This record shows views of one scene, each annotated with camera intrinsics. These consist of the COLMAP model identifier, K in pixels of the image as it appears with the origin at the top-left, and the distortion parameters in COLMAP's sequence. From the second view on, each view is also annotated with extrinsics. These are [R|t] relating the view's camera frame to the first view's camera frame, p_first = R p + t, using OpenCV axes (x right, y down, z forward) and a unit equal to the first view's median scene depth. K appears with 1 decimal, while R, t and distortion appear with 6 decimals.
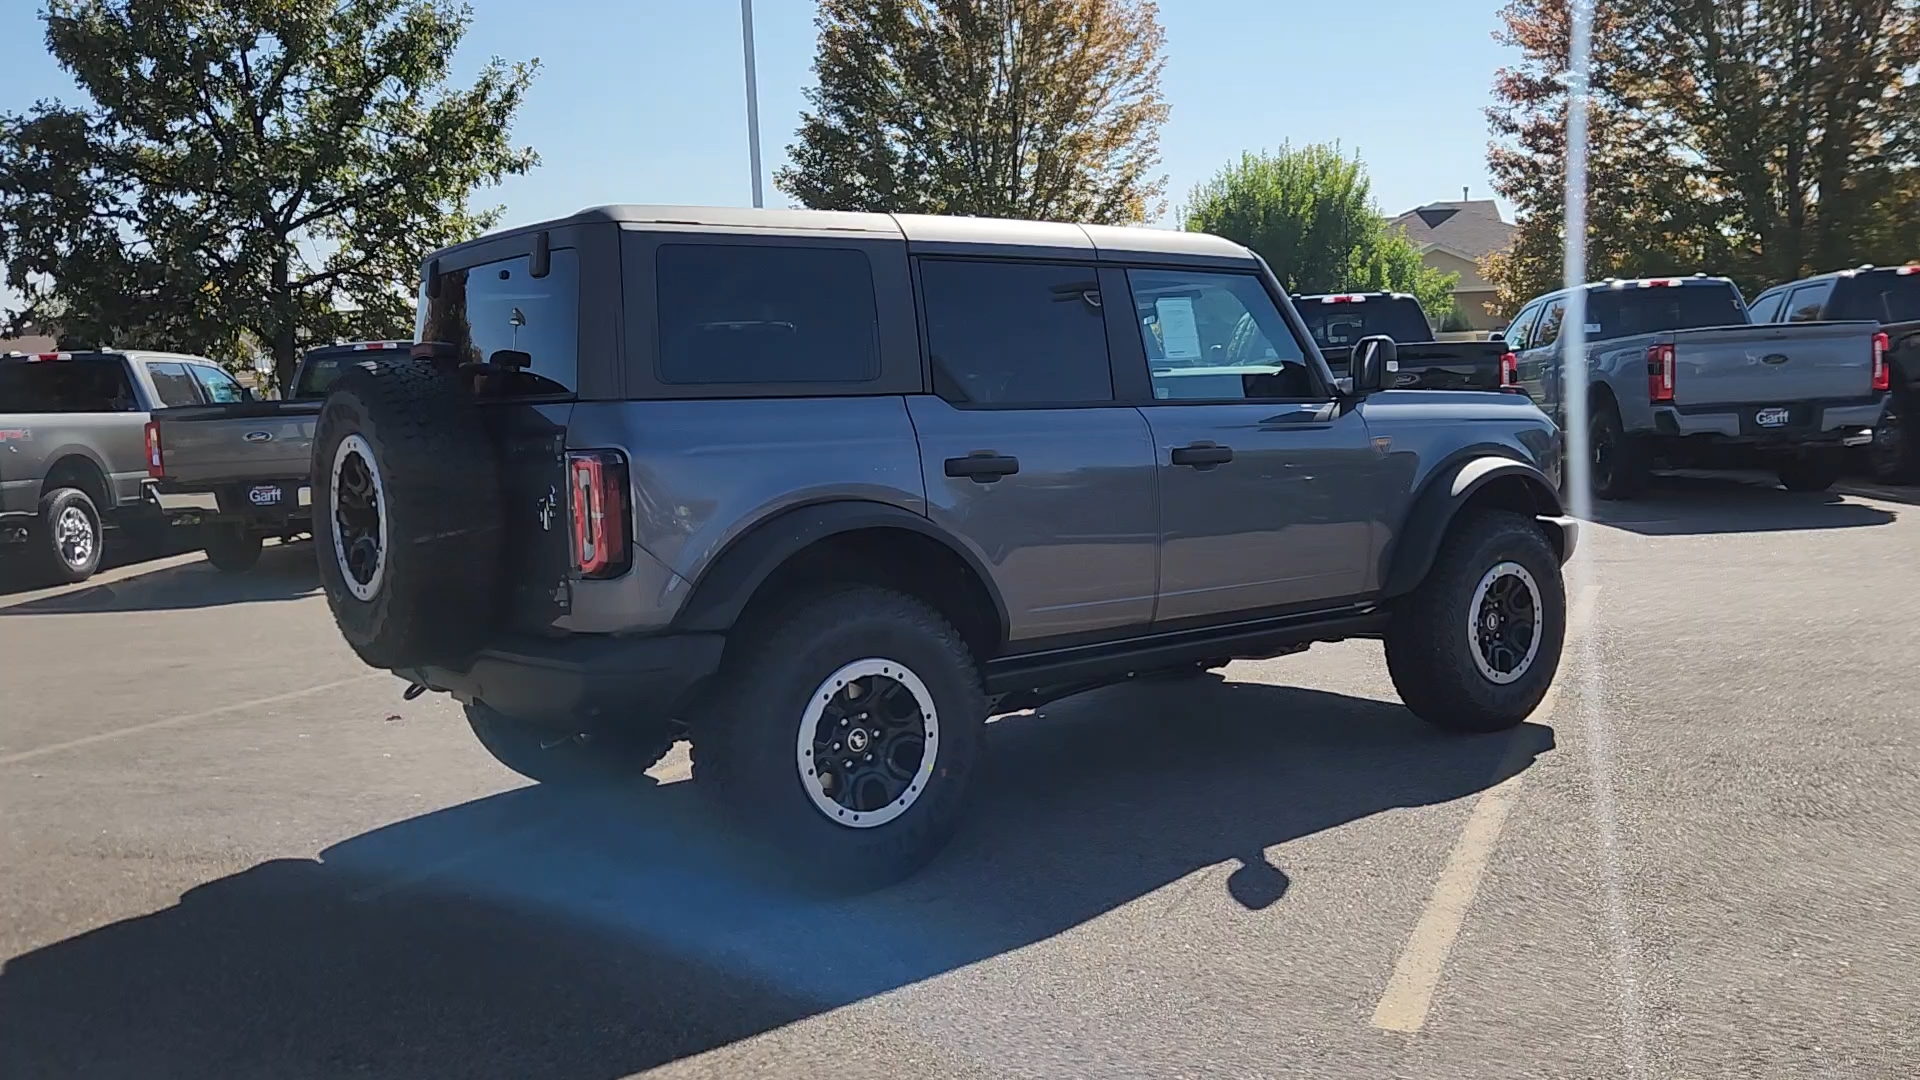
lens RADIAL K [[1660.1, 0, 951.5], [0, 1660.1, 551.5], [0, 0, 1]] dist [0.030087, 0.016157]
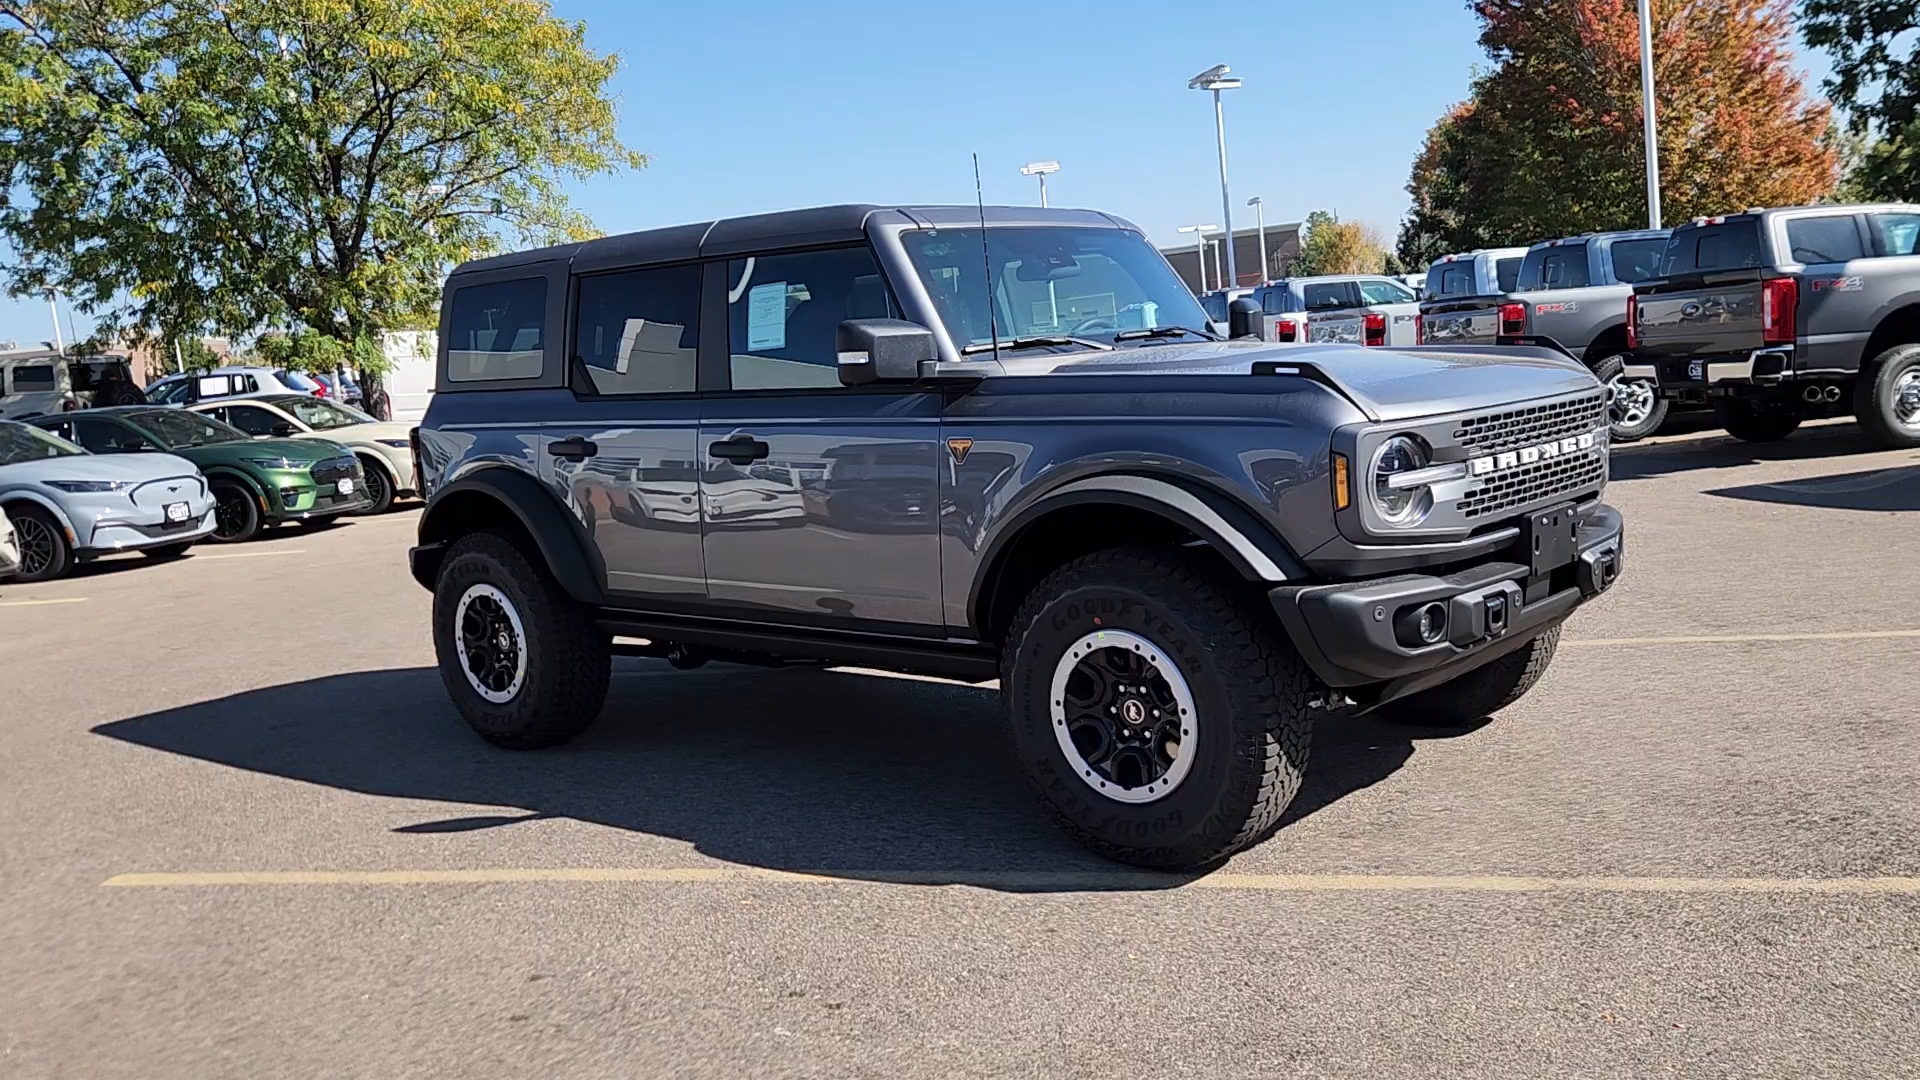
lens RADIAL K [[1660.1, 0, 960.4], [0, 1660.1, 544.6], [0, 0, 1]] dist [0.030087, 0.016157]
pose [[0.190514, 0.145847, -0.970790, 0.331859], [-0.021945, 0.989288, 0.144319, -0.043125], [0.981439, -0.006191, 0.191674, 0.268716]]
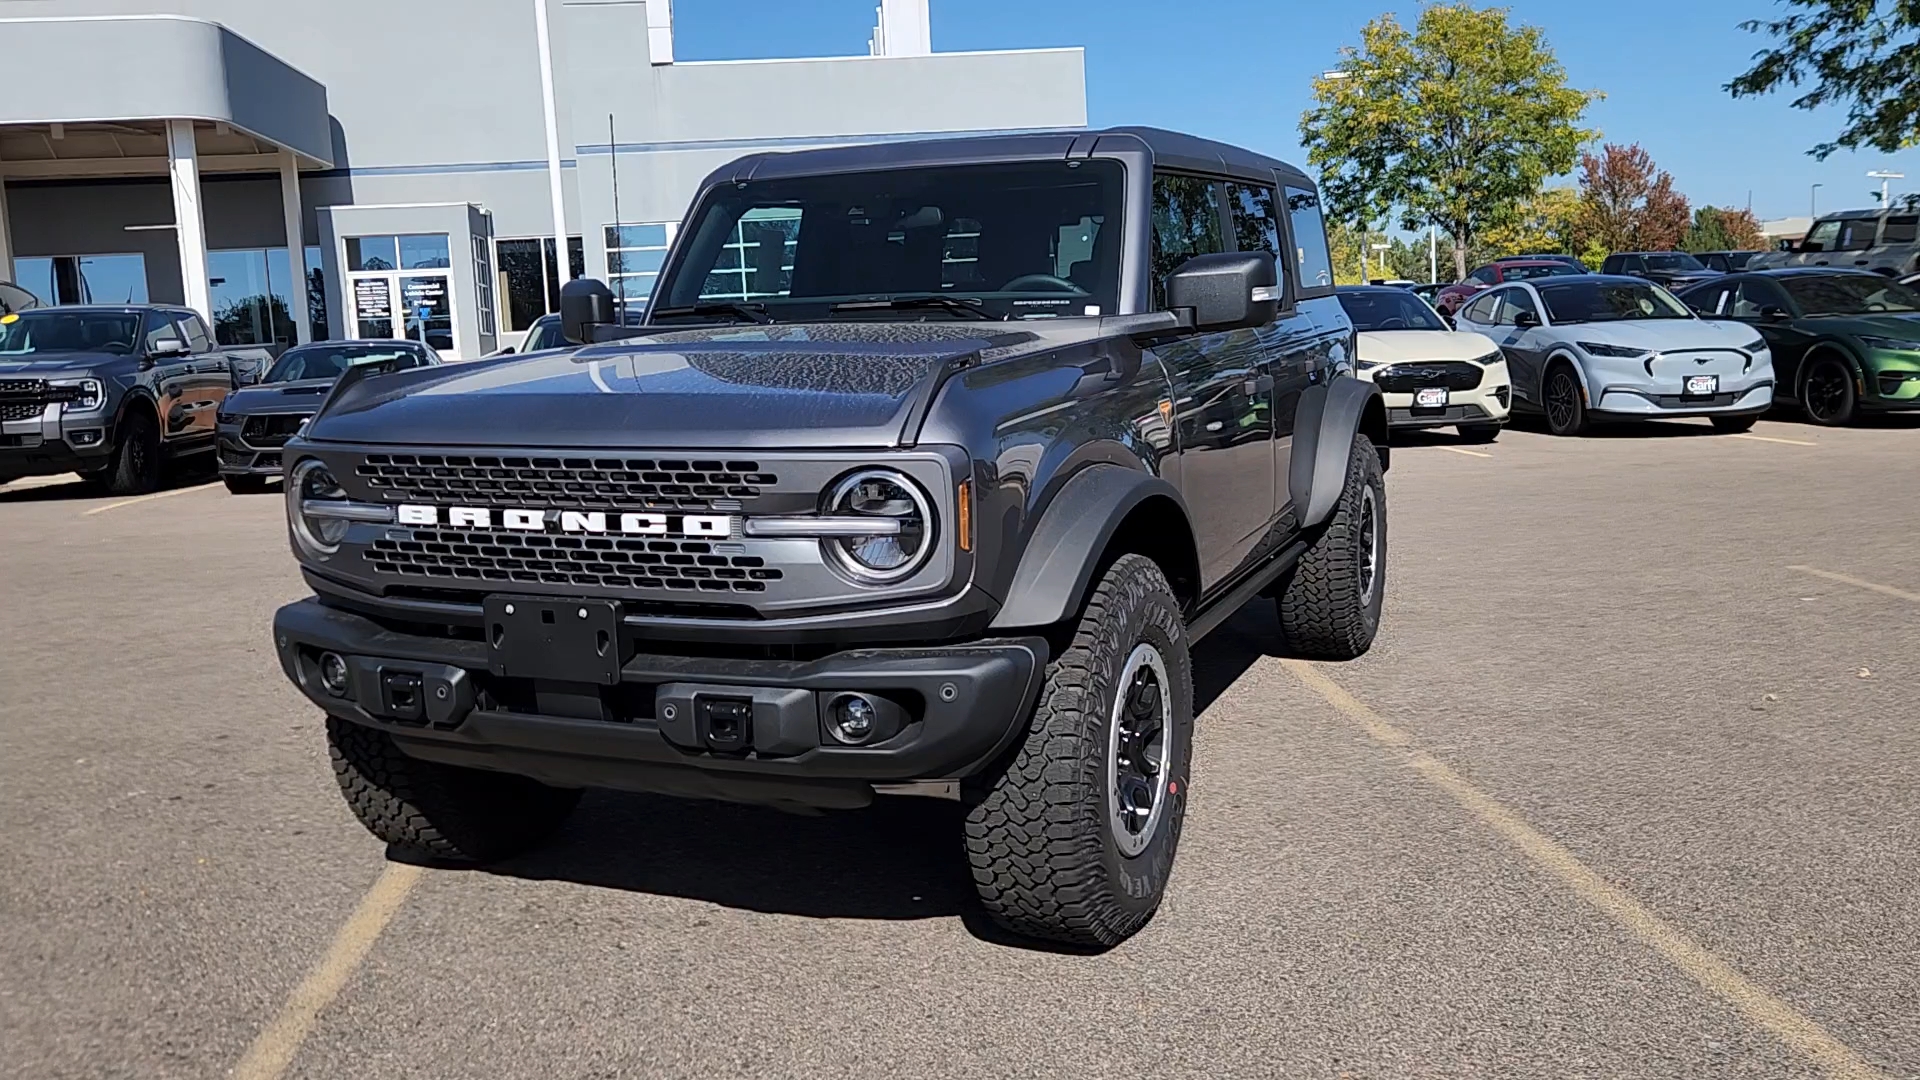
lens RADIAL K [[1648.2, 0, 934.3], [0, 1648.2, 563.2], [0, 0, 1]] dist [0.035499, -0.021934]
pose [[-0.883499, 0.143224, -0.446000, 0.153190], [0.026911, 0.966058, 0.256921, -0.062937], [0.467659, 0.214987, -0.857366, 0.569444]]
